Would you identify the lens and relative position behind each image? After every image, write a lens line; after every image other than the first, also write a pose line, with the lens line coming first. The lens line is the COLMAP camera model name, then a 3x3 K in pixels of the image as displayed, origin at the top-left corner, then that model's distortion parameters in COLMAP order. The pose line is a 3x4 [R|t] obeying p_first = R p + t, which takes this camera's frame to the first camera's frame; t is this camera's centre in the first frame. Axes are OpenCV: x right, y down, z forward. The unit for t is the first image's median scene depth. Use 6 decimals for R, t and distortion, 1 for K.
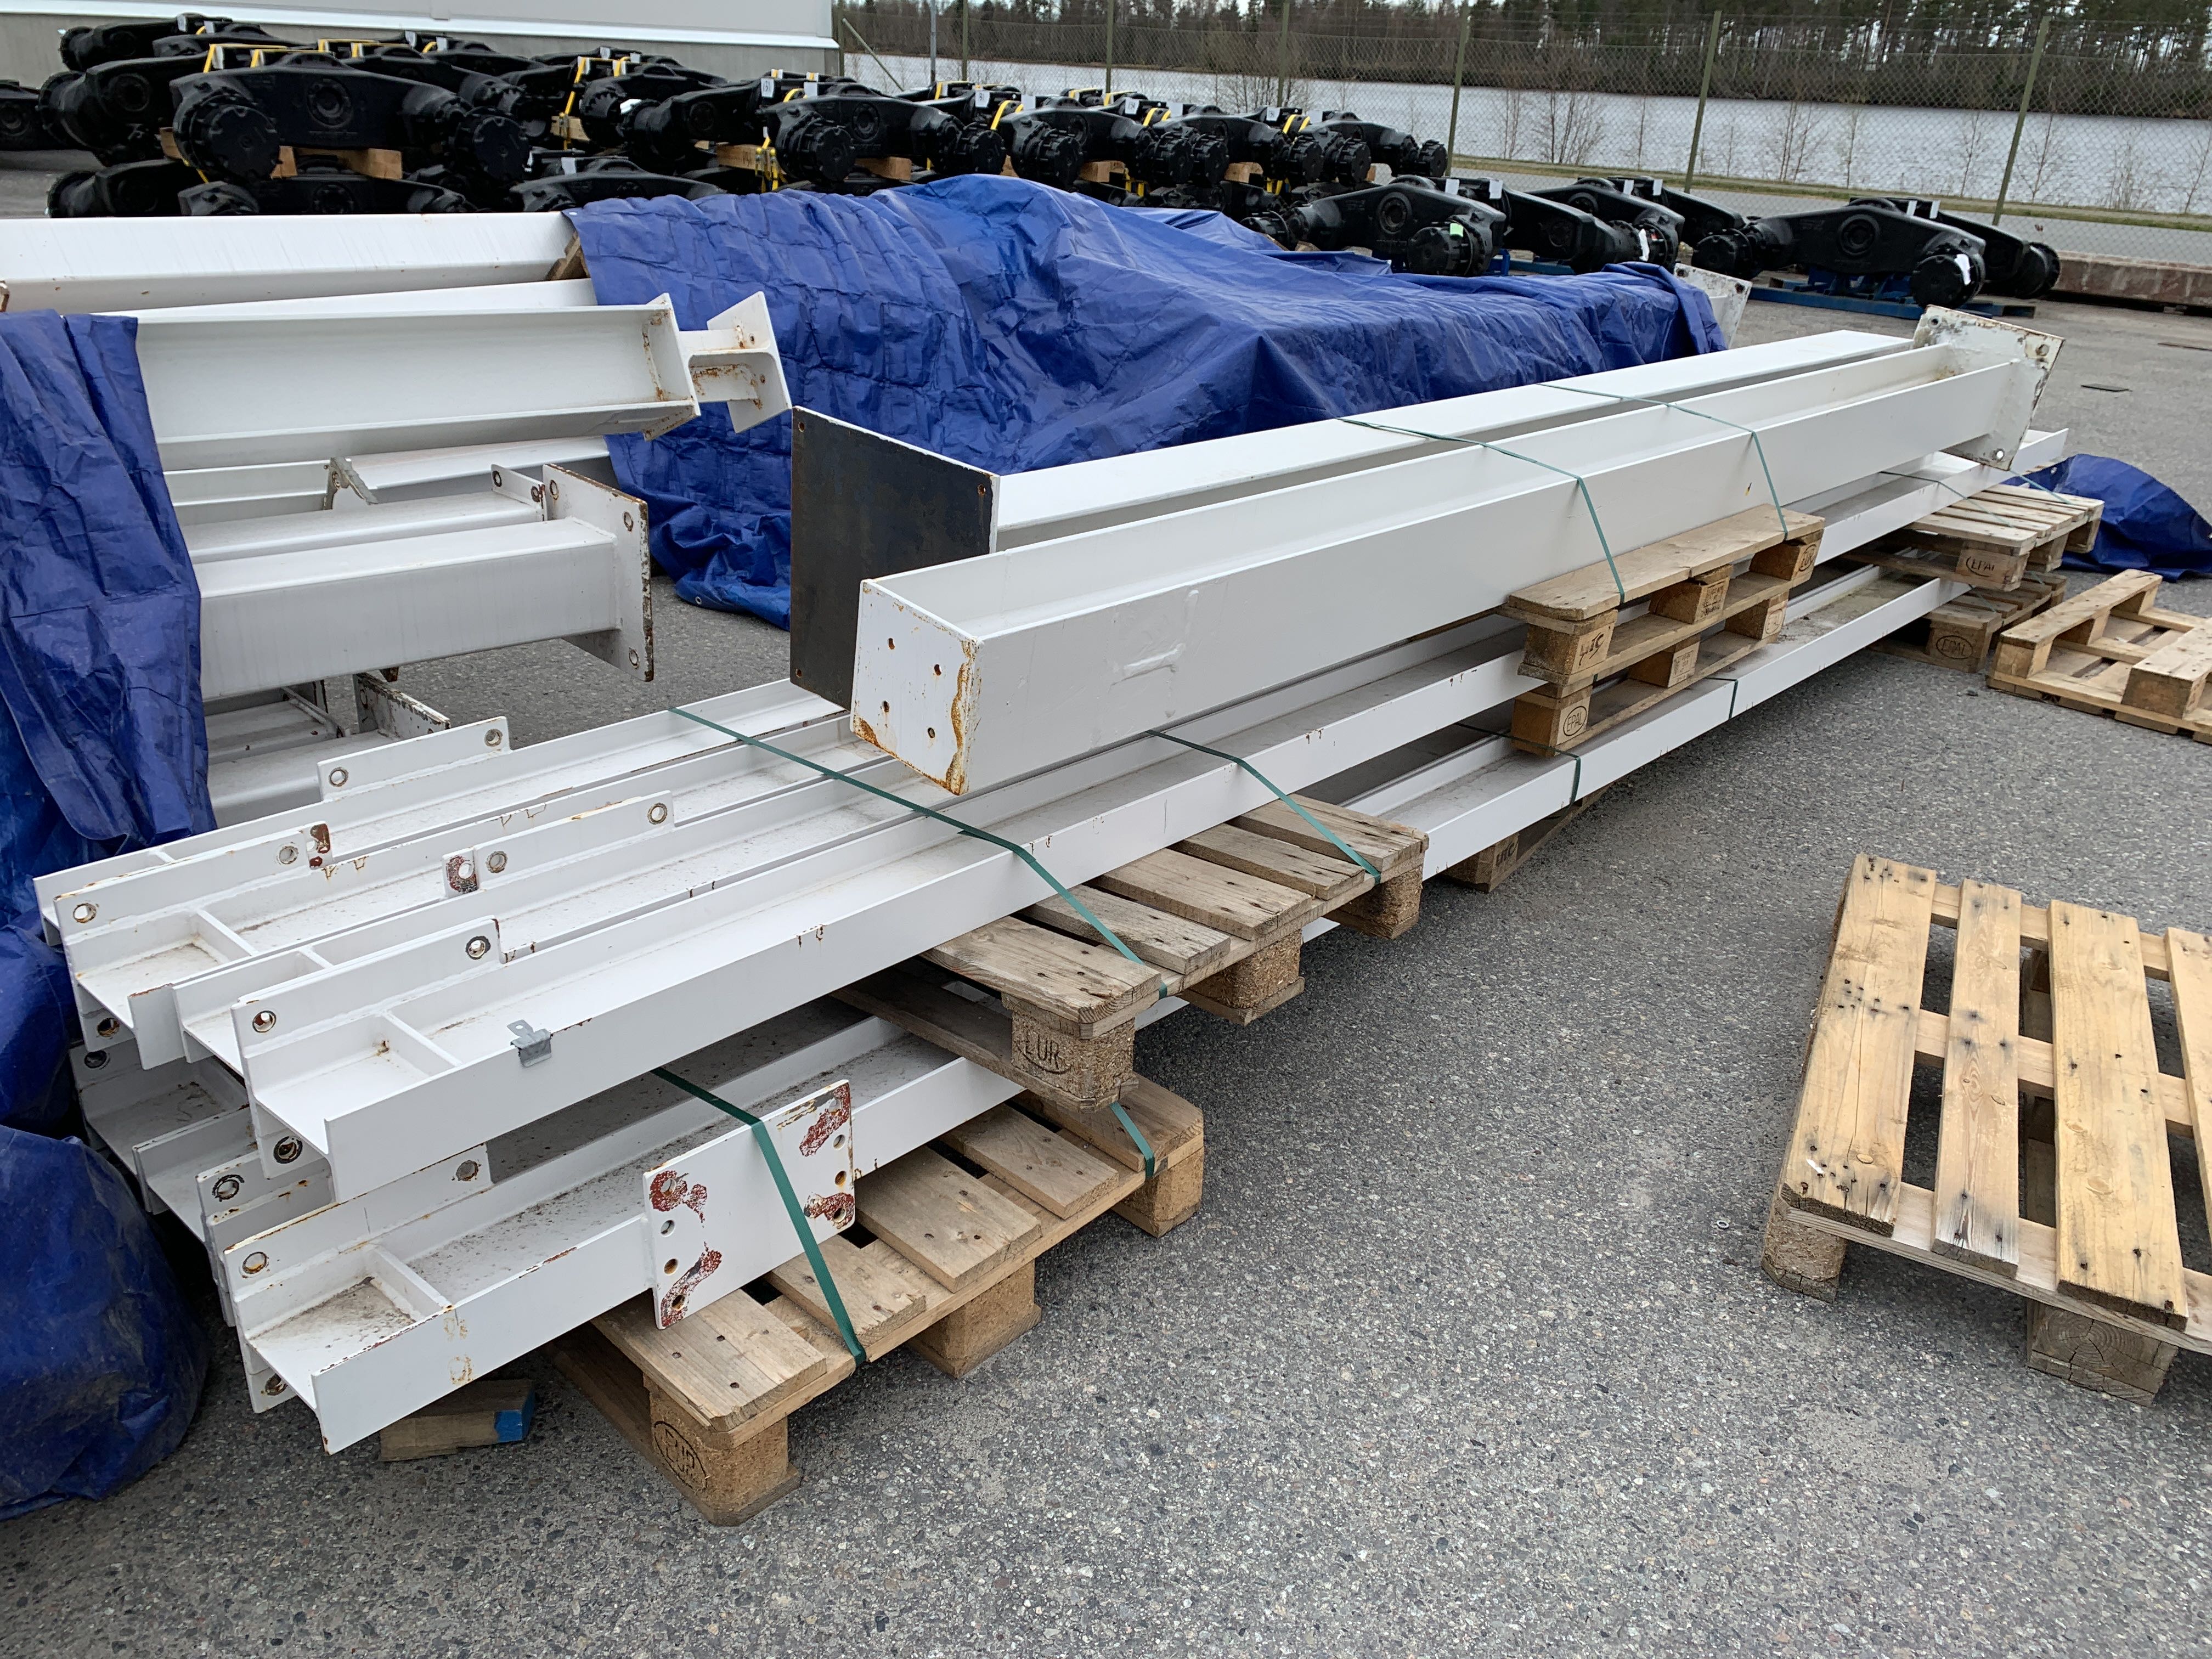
lens RADIAL K [[1705.3, 0, 1099.2], [0, 1705.3, 819.1], [0, 0, 1]] dist [0.021410, -0.014083]
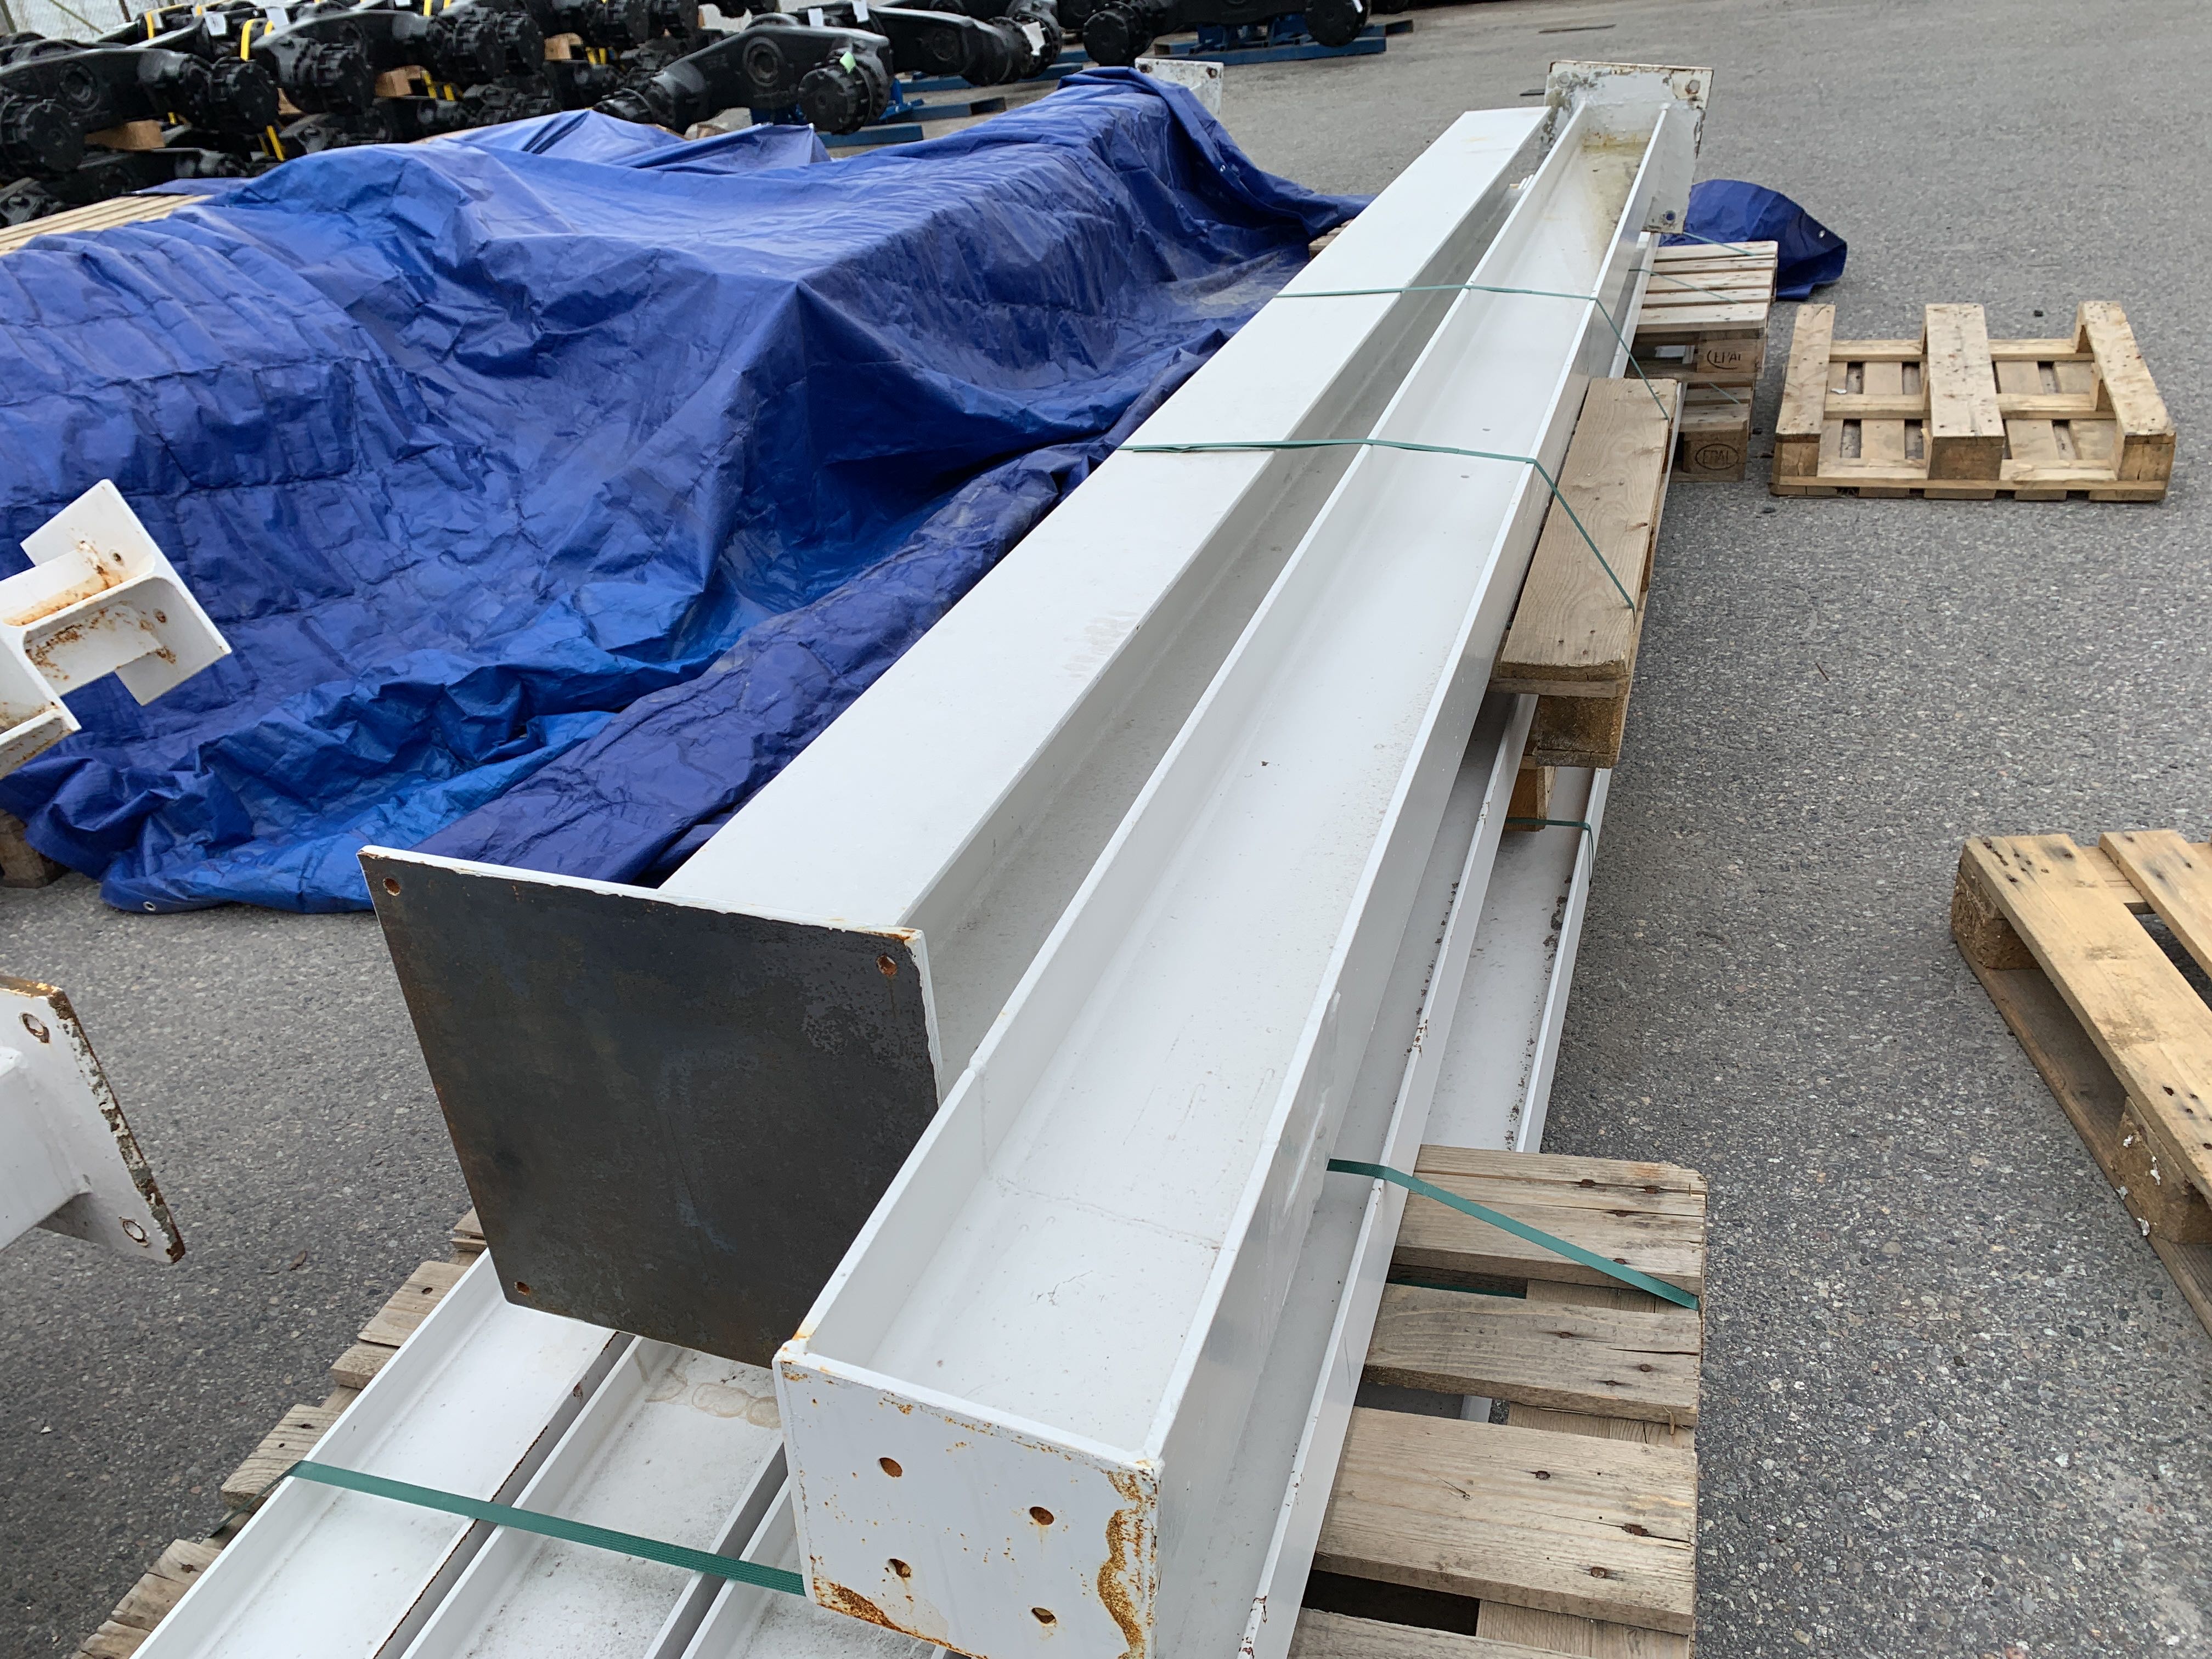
lens RADIAL K [[1705.3, 0, 1104.3], [0, 1705.3, 811.9], [0, 0, 1]] dist [0.021410, -0.014083]
pose [[0.908818, -0.327017, 0.259056, -0.050842], [0.303670, 0.944314, 0.126715, -0.115352], [-0.286068, -0.036493, 0.957514, 0.224760]]
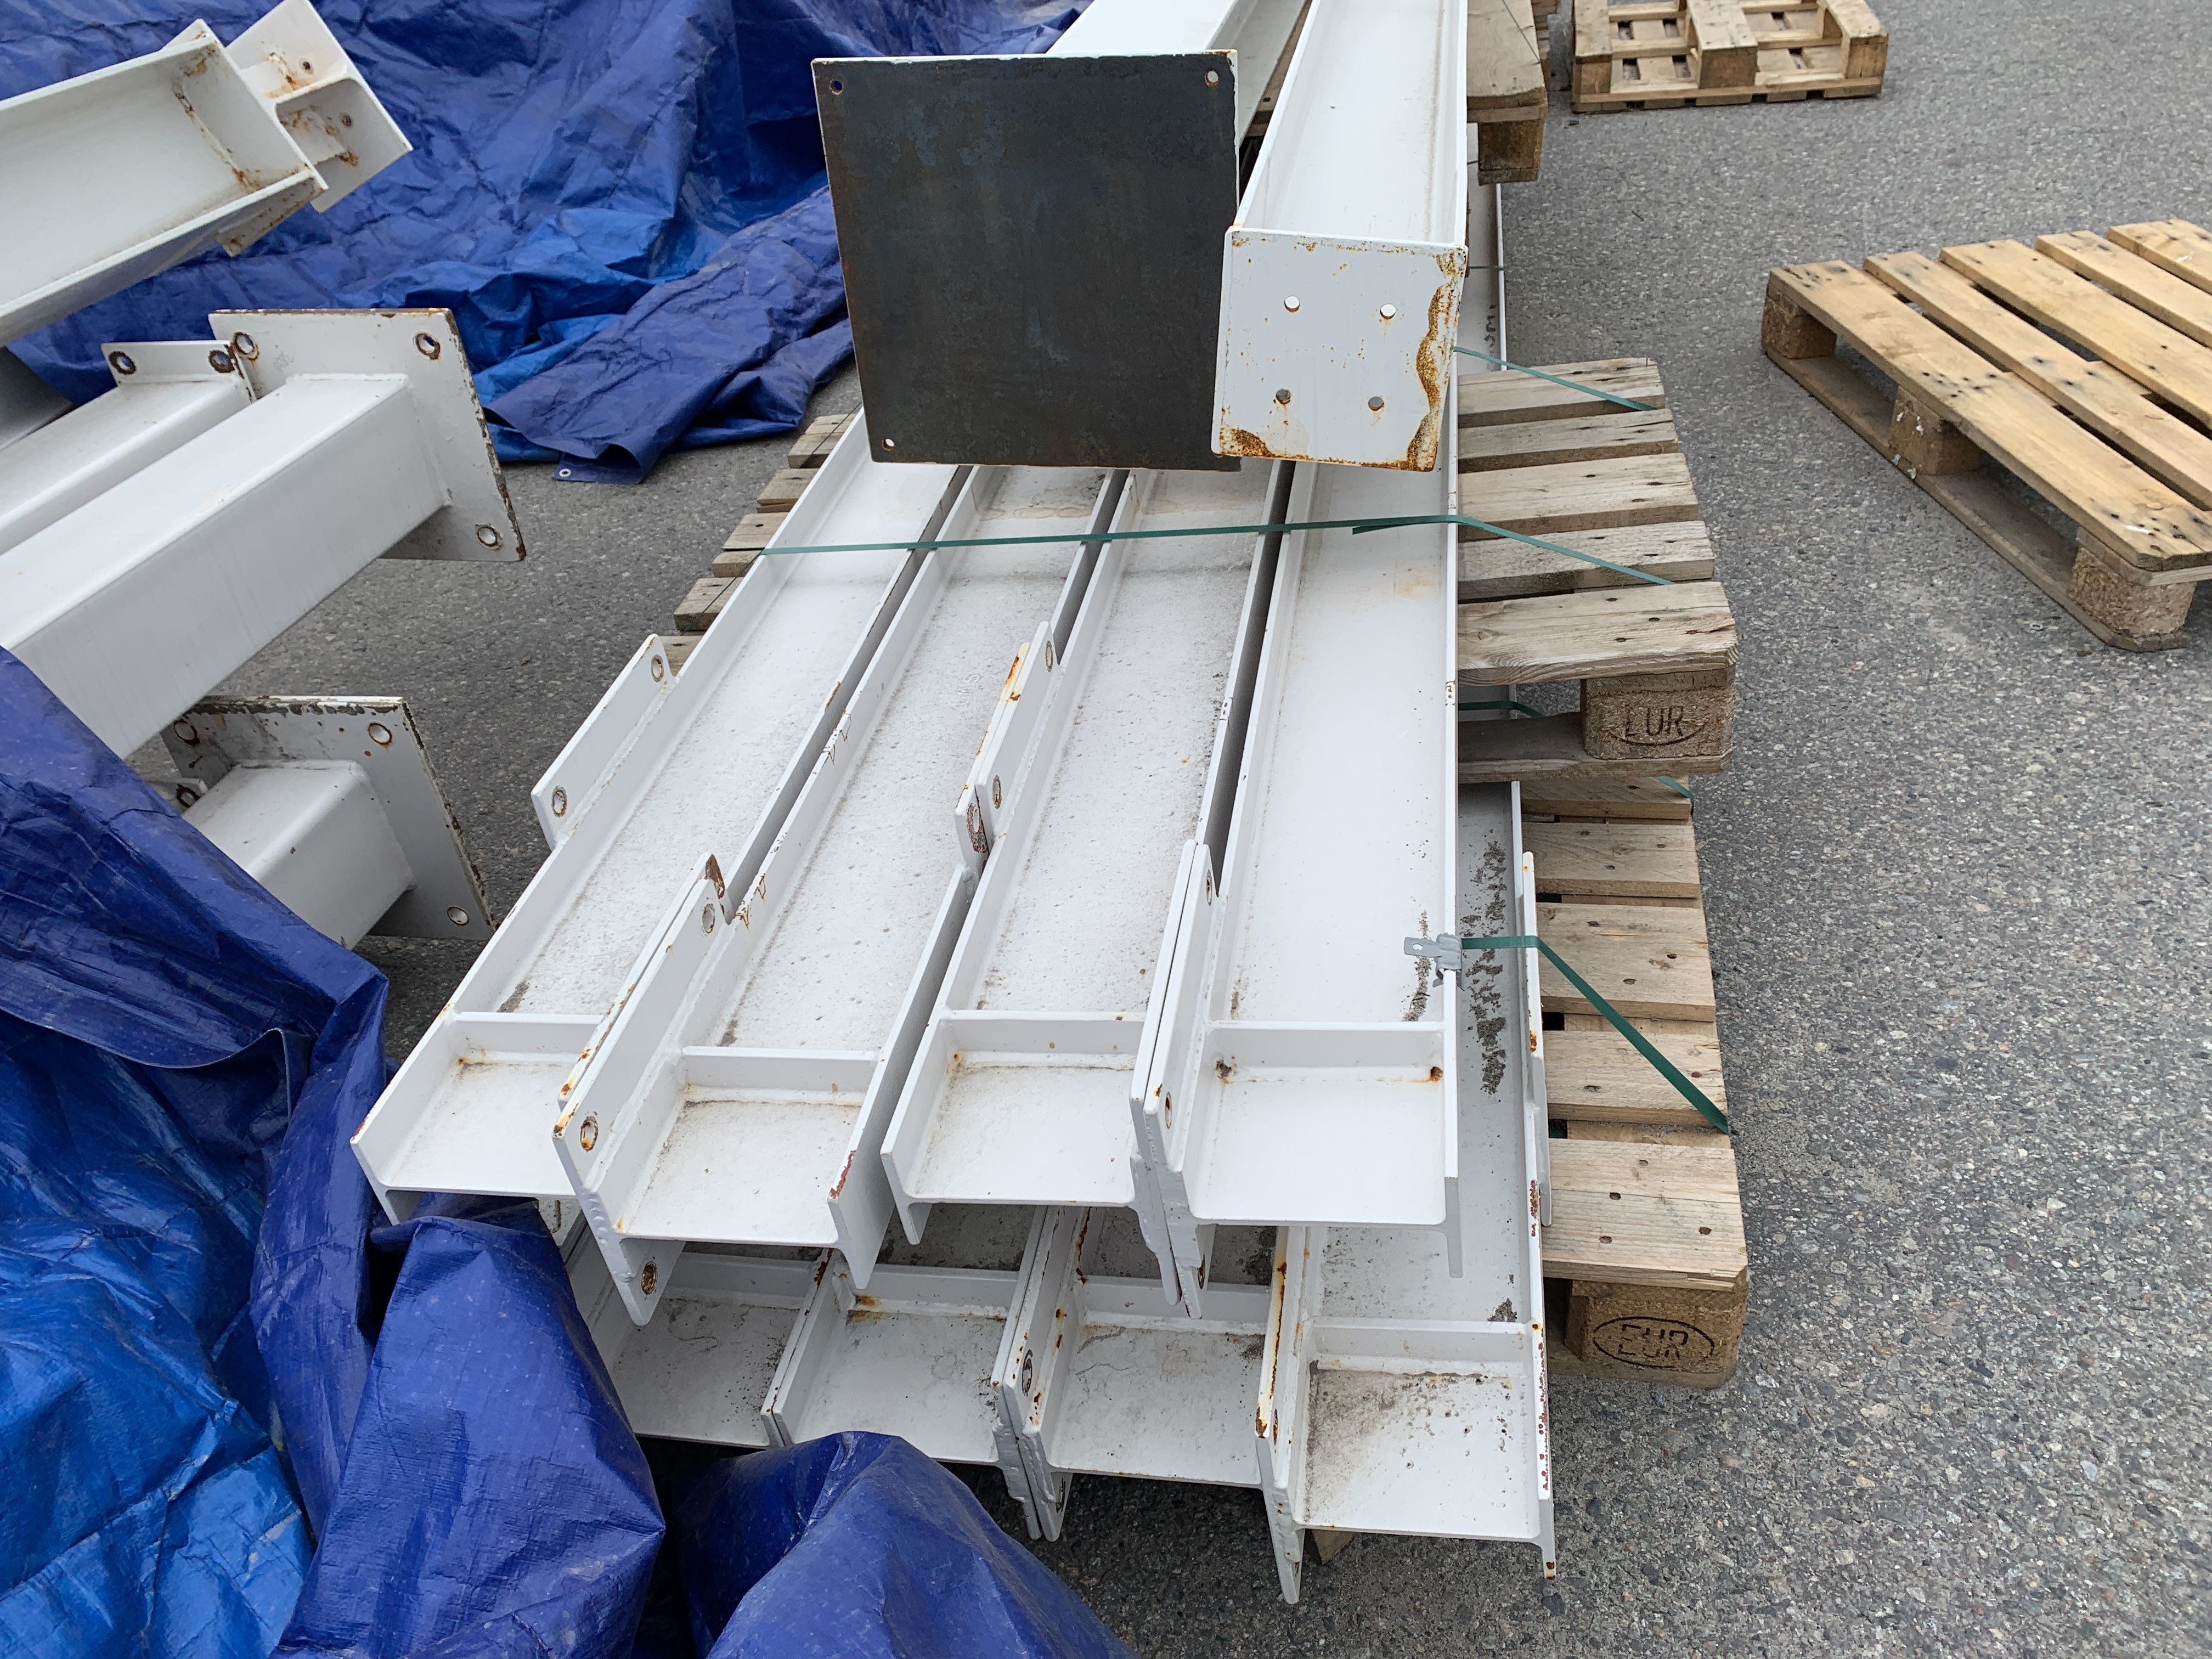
lens RADIAL K [[1705.3, 0, 1115.1], [0, 1705.3, 822.9], [0, 0, 1]] dist [0.021410, -0.014083]
pose [[0.832394, -0.425397, 0.355187, -0.210170], [0.350575, 0.900579, 0.257012, -0.045822], [-0.429206, -0.089416, 0.898770, 0.137040]]
